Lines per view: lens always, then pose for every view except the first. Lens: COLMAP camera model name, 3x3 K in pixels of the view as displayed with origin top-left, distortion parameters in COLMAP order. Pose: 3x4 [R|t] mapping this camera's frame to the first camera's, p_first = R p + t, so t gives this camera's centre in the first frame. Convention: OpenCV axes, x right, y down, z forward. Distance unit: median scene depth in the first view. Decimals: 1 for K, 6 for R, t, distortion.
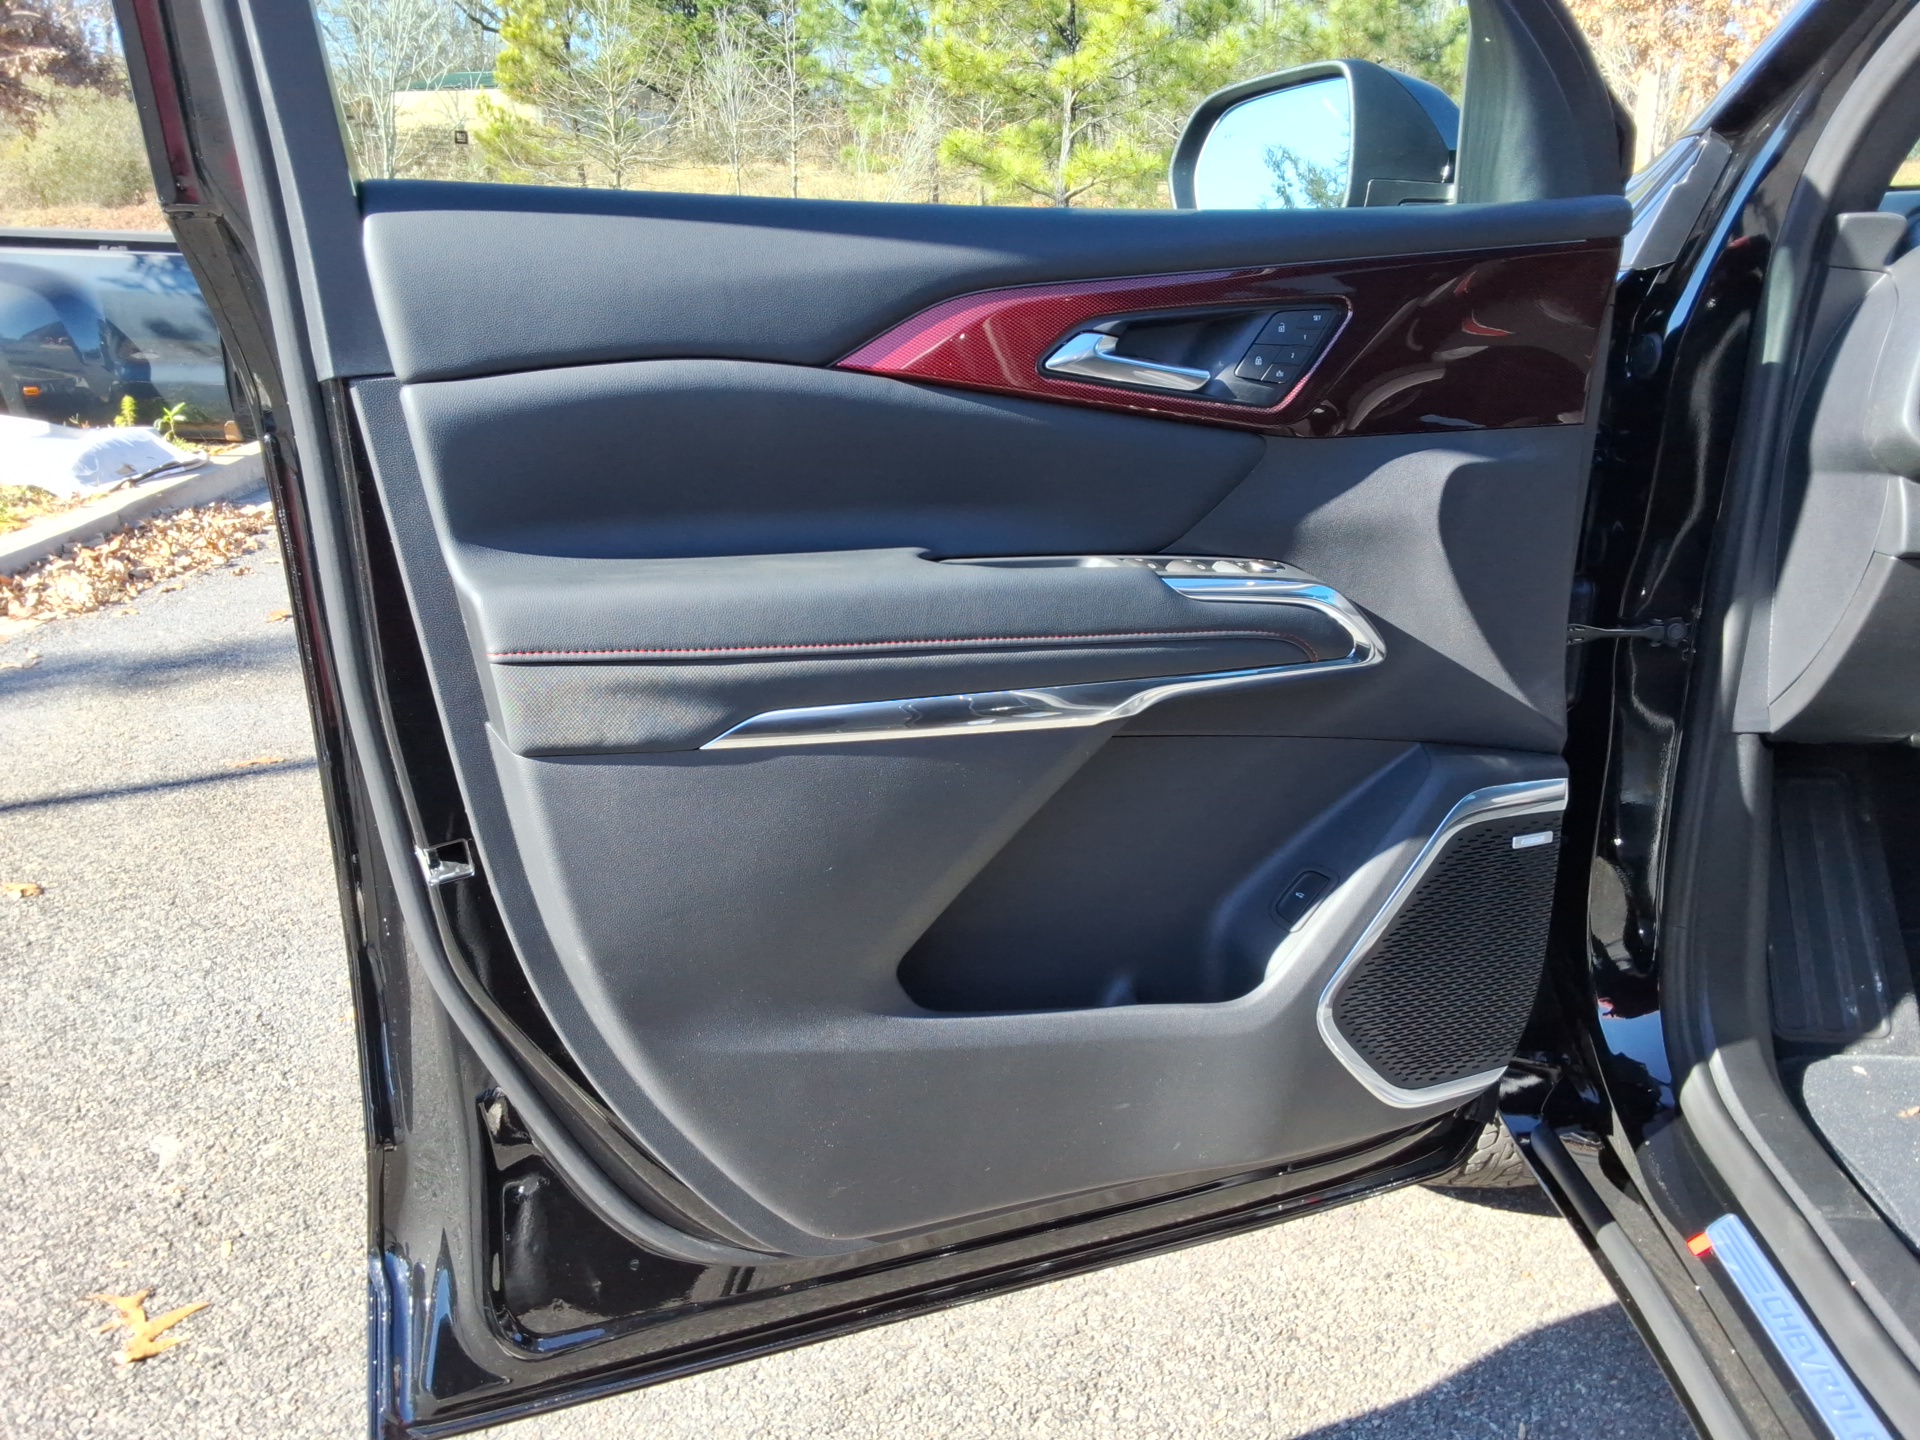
lens RADIAL K [[1534.3, 0, 969.2], [0, 1534.3, 696.0], [0, 0, 1]] dist [0.076762, -0.111681]
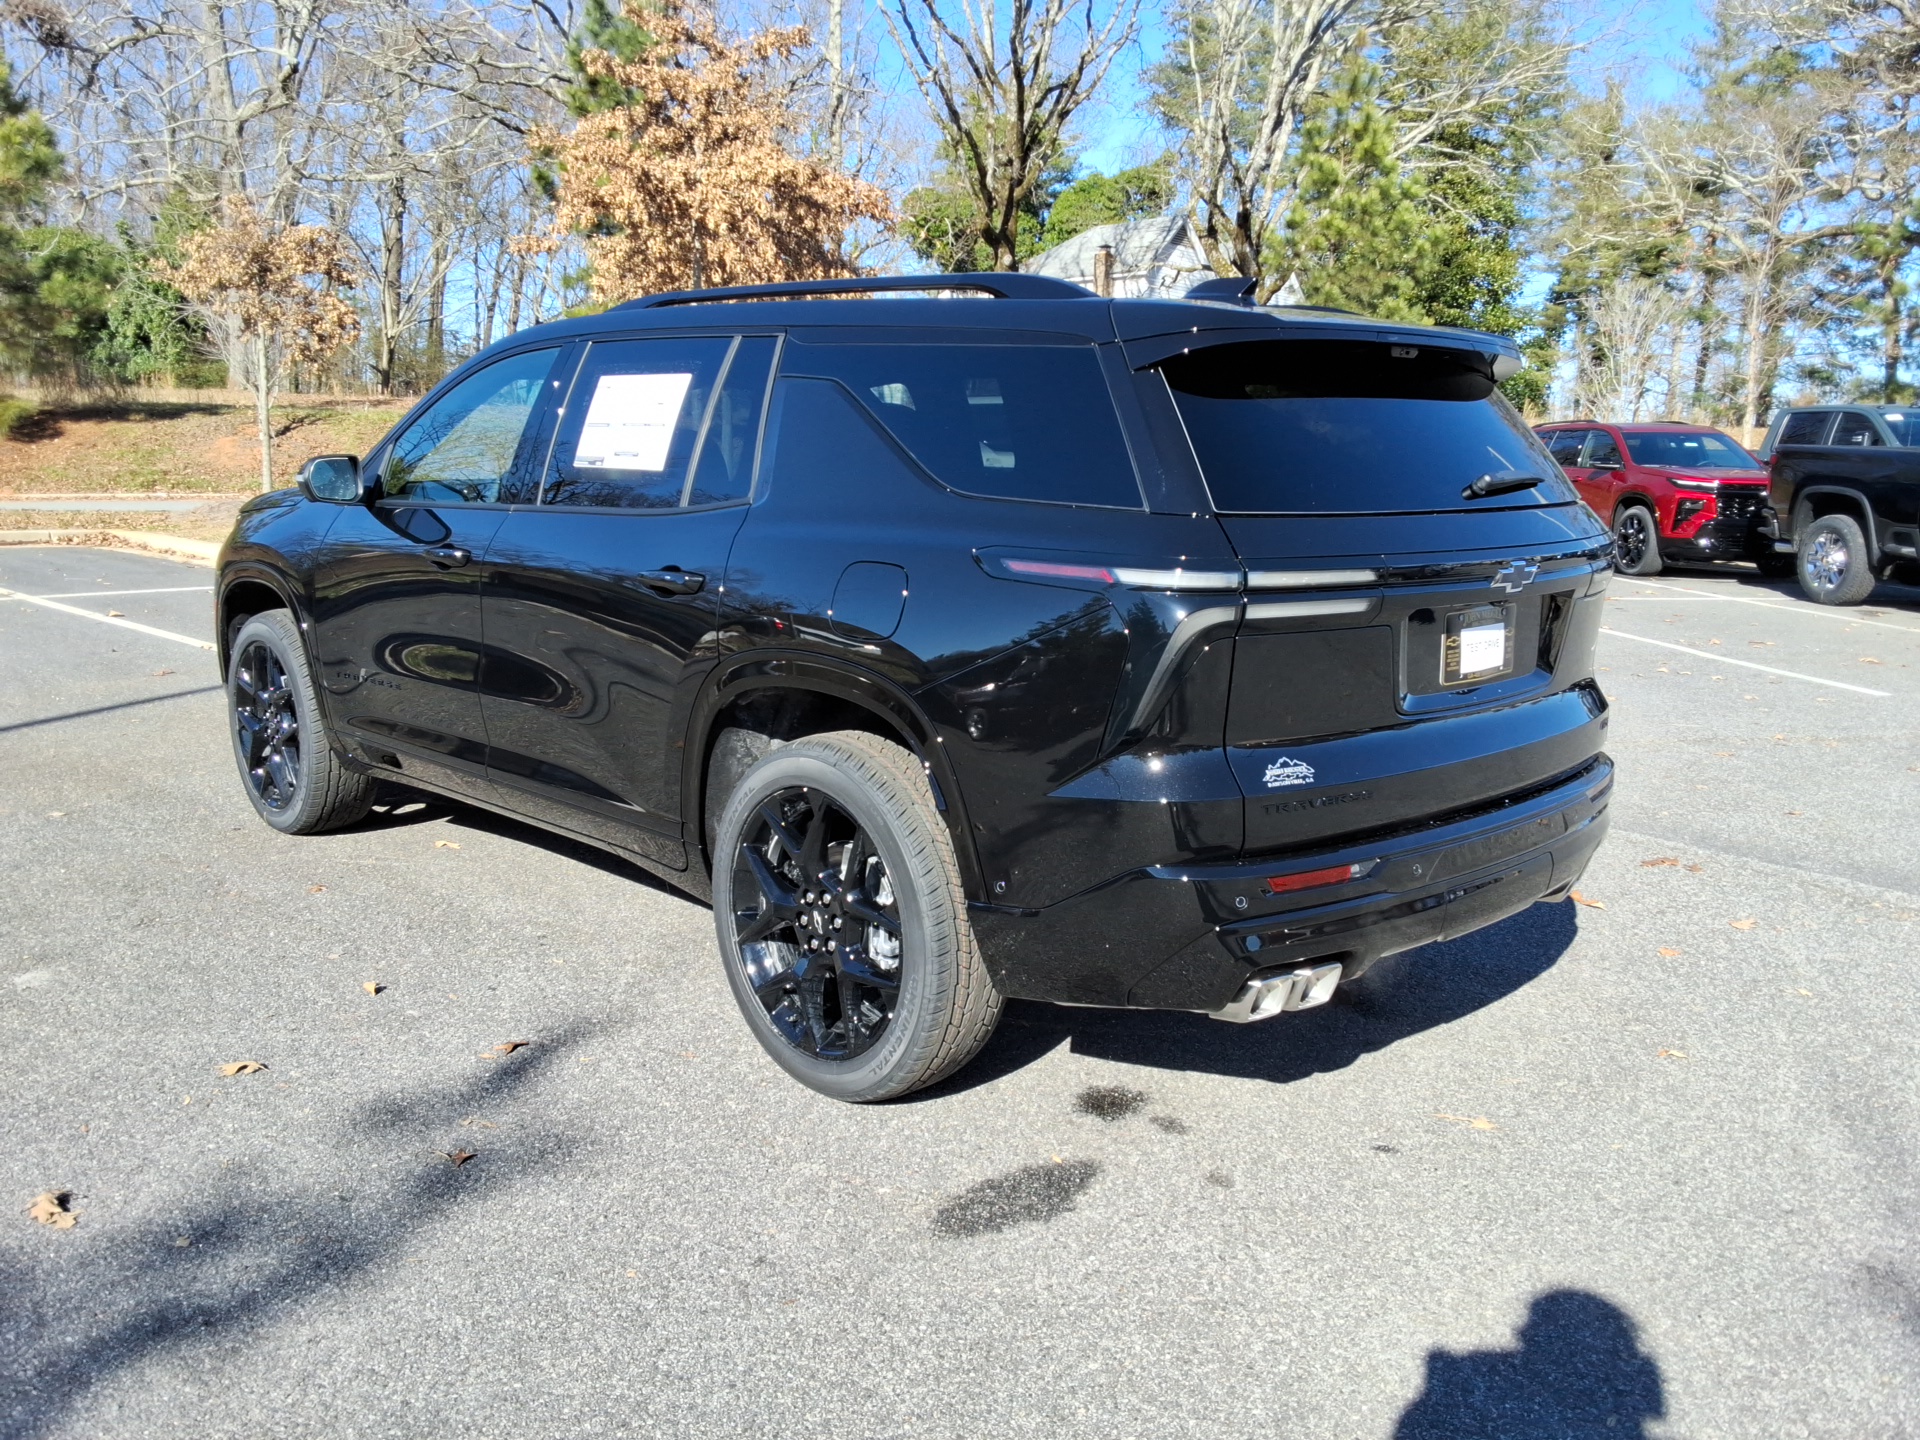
lens RADIAL K [[1534.3, 0, 968.8], [0, 1534.3, 694.3], [0, 0, 1]] dist [0.076762, -0.111681]
pose [[0.678827, -0.096425, 0.727940, -0.095898], [0.192101, 0.980136, -0.049309, 0.048886], [-0.708725, 0.173310, 0.683866, -0.191139]]
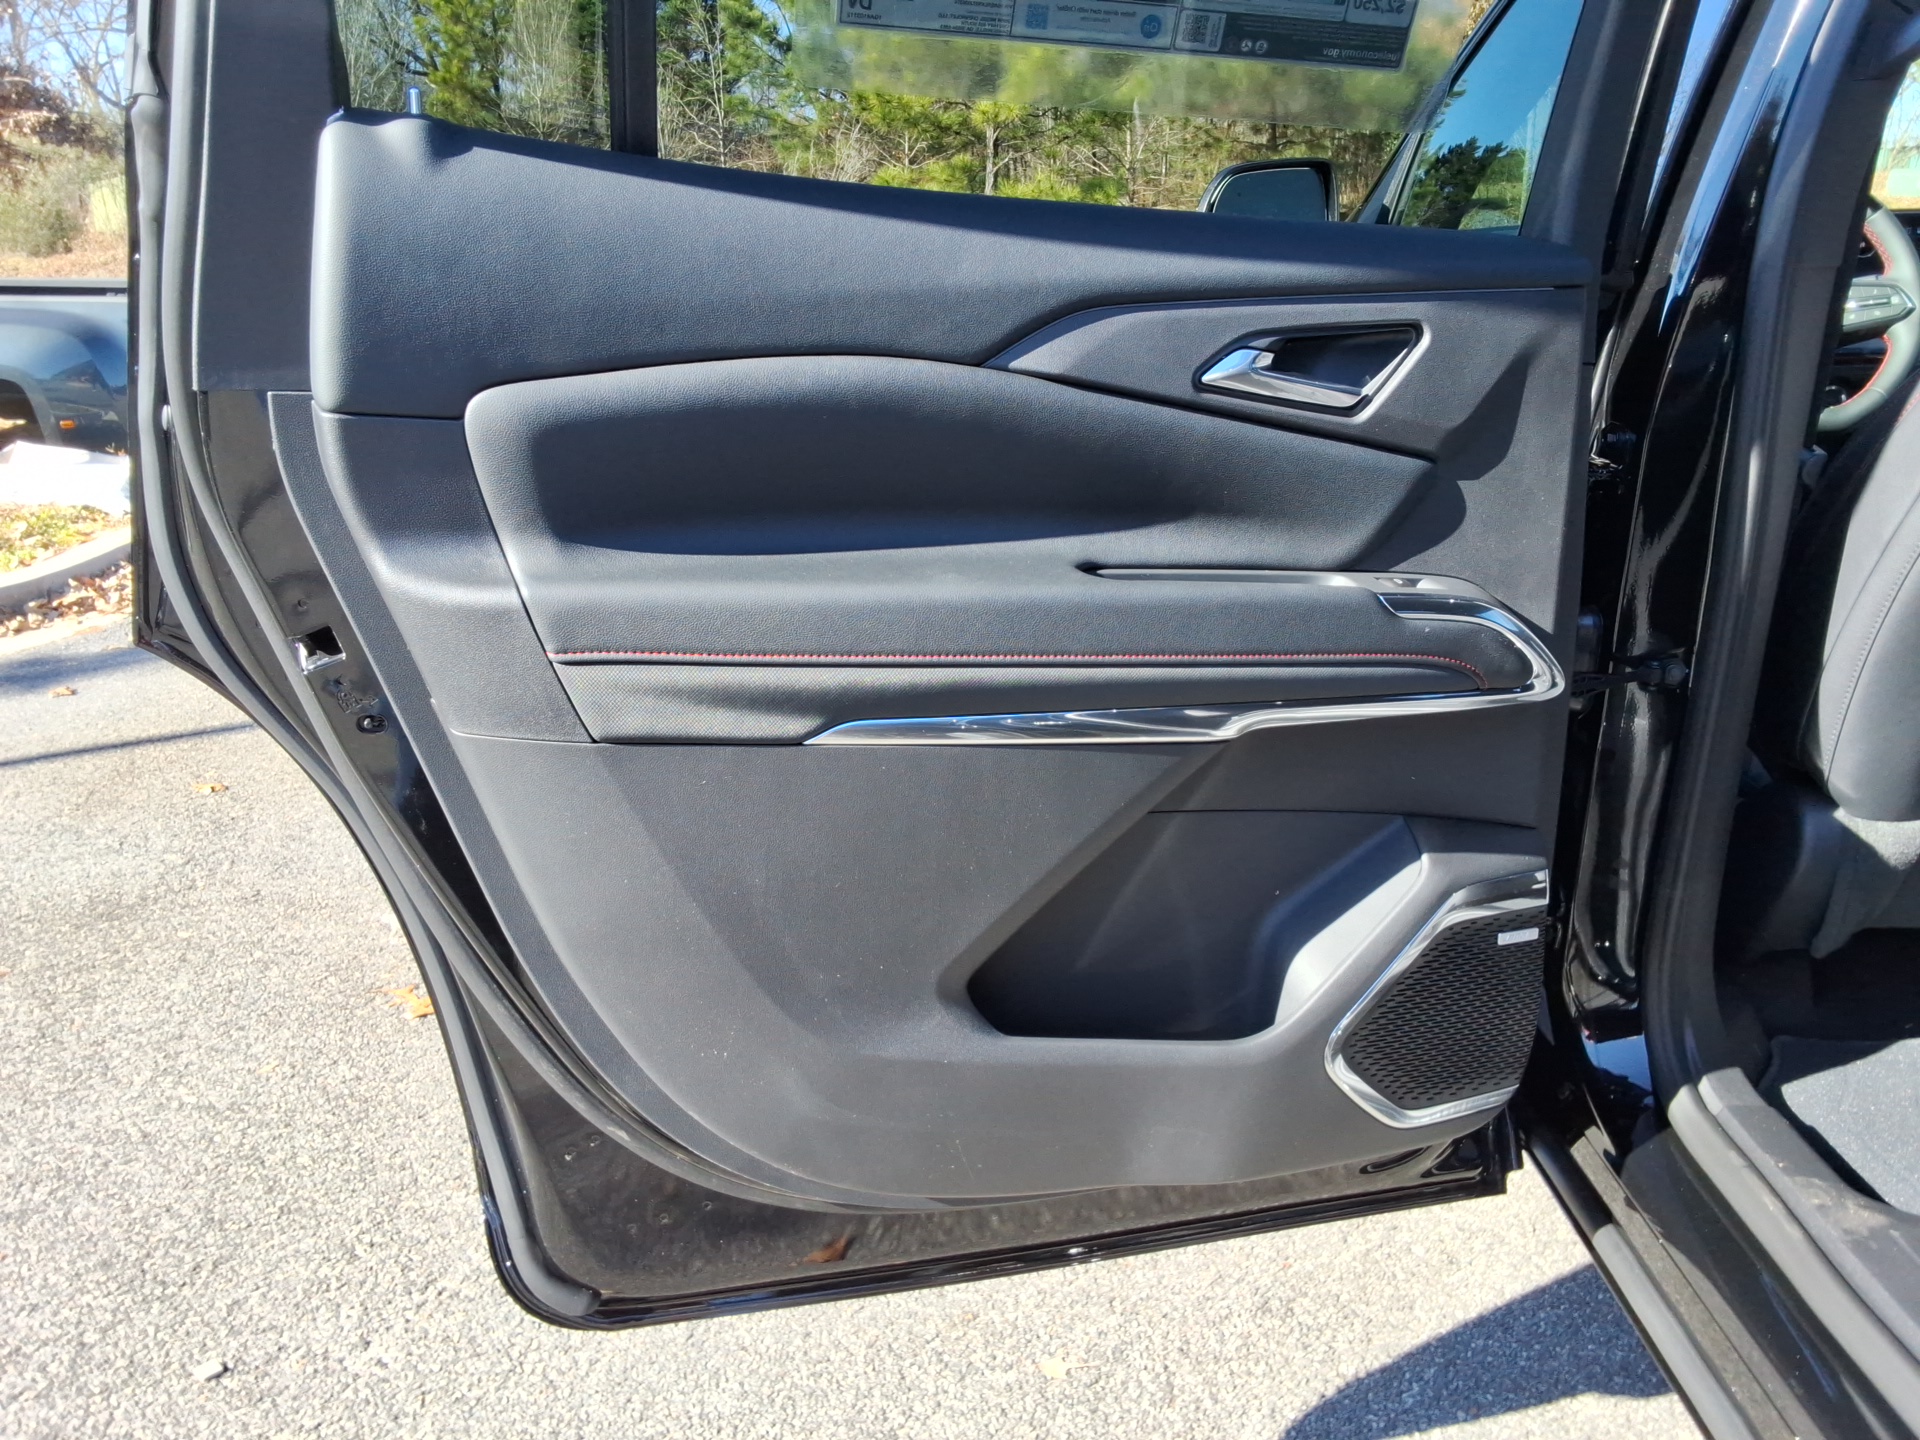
lens RADIAL K [[1534.3, 0, 972.3], [0, 1534.3, 698.6], [0, 0, 1]] dist [0.076762, -0.111681]
pose [[0.998607, -0.033849, 0.040465, -0.004550], [0.034464, 0.999299, -0.014591, 0.015541], [-0.039943, 0.015965, 0.999074, -0.053612]]
